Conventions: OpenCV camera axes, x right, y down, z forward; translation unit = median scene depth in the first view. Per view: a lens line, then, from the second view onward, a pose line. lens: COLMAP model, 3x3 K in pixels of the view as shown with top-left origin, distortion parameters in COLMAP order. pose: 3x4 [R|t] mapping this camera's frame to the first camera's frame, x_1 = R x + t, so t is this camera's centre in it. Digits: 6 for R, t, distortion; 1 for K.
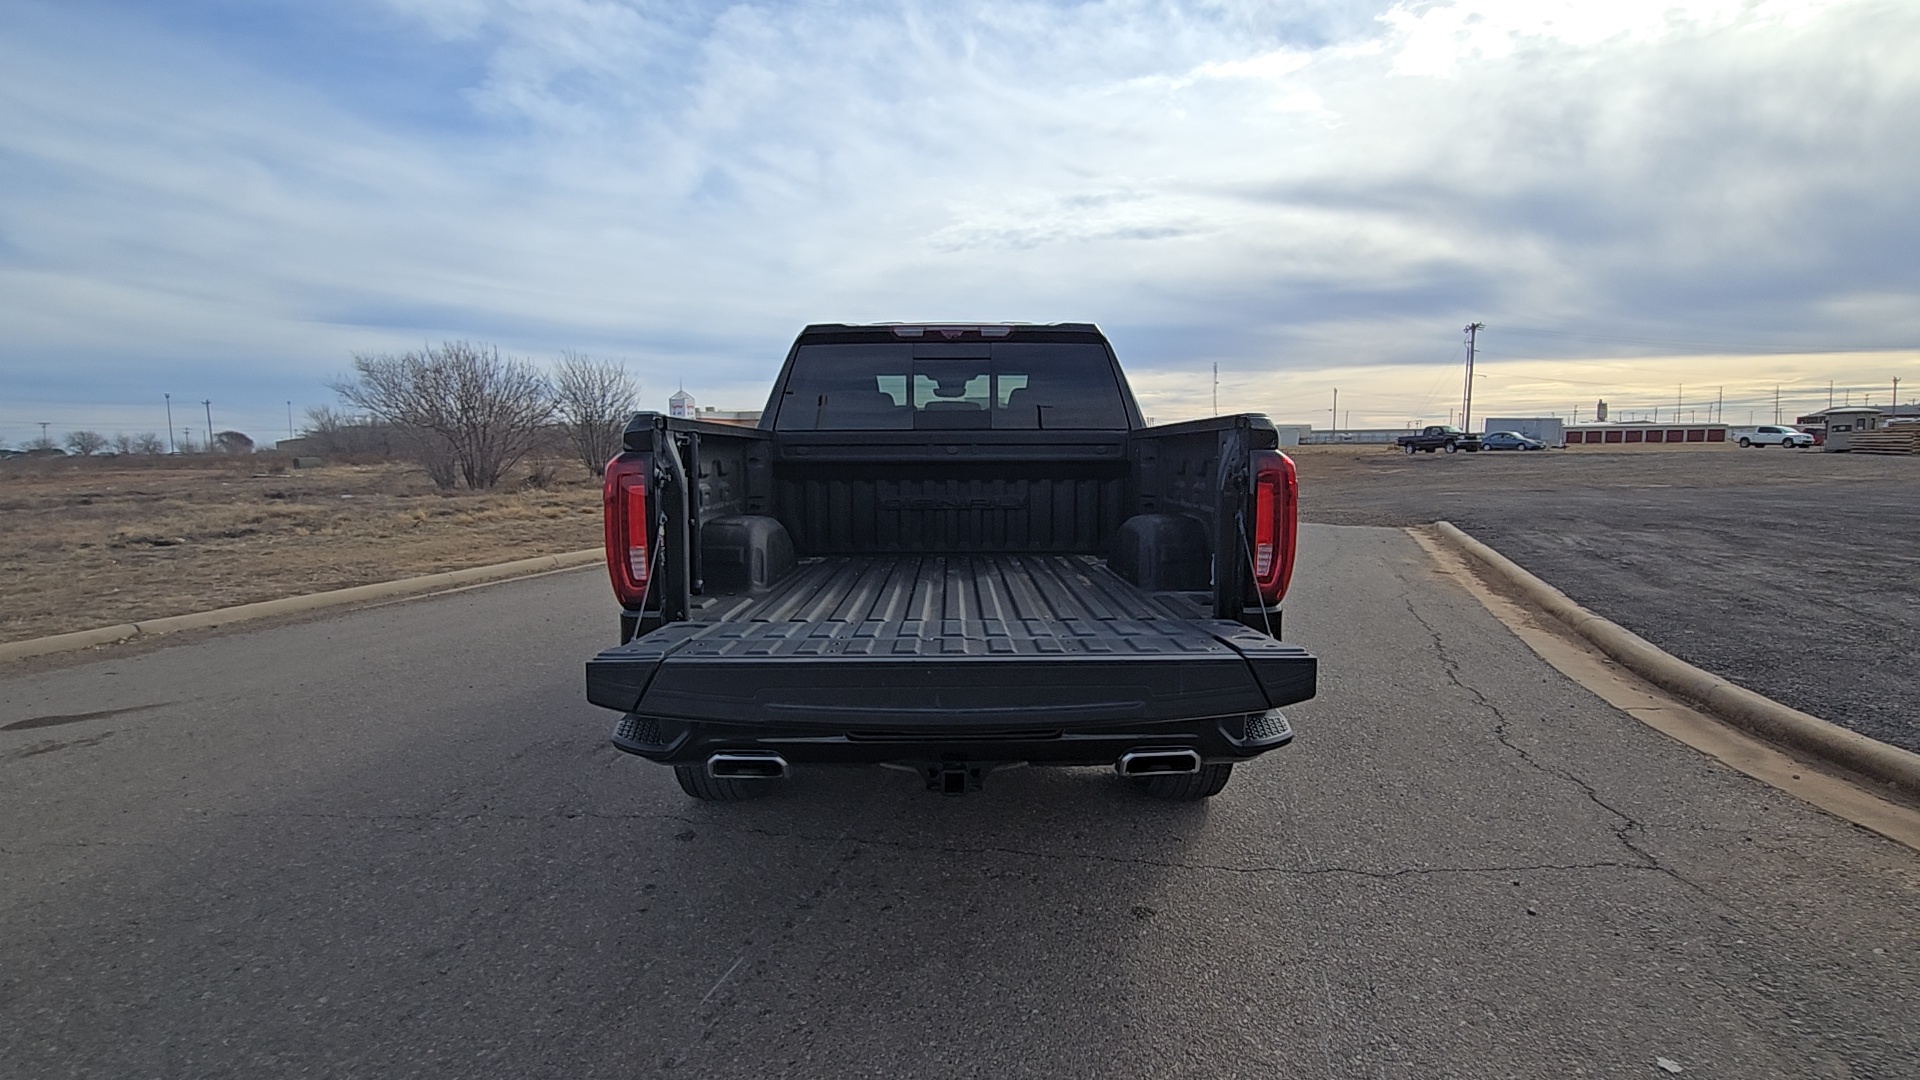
lens RADIAL K [[951.0, 0, 961.1], [0, 951.0, 620.3], [0, 0, 1]] dist [-0.000678, -0.000136]
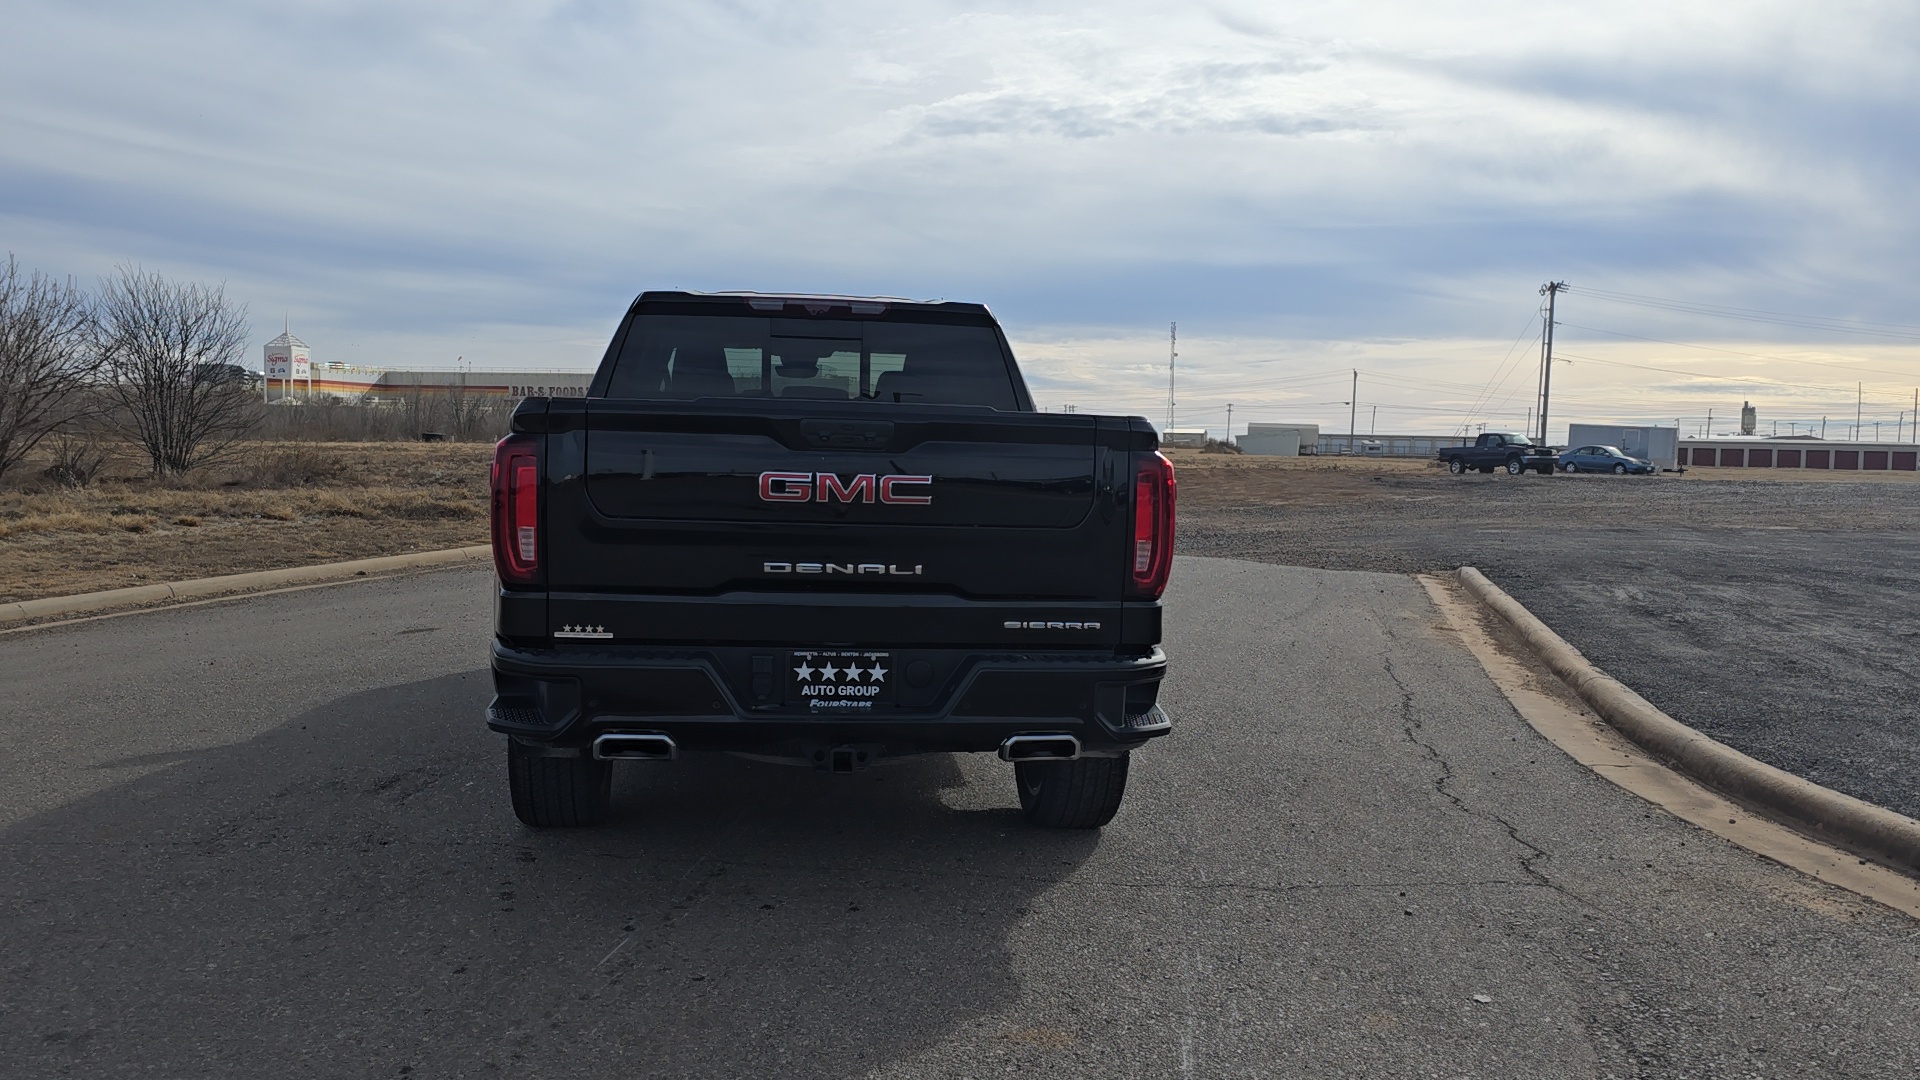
lens RADIAL K [[1613.1, 0, 966.2], [0, 1613.1, 545.2], [0, 0, 1]] dist [-0.003301, 0.008262]
pose [[0.991290, 0.023495, 0.129581, -0.019941], [-0.008003, 0.992886, -0.118800, 0.026769], [-0.131451, 0.116729, 0.984426, -0.140049]]
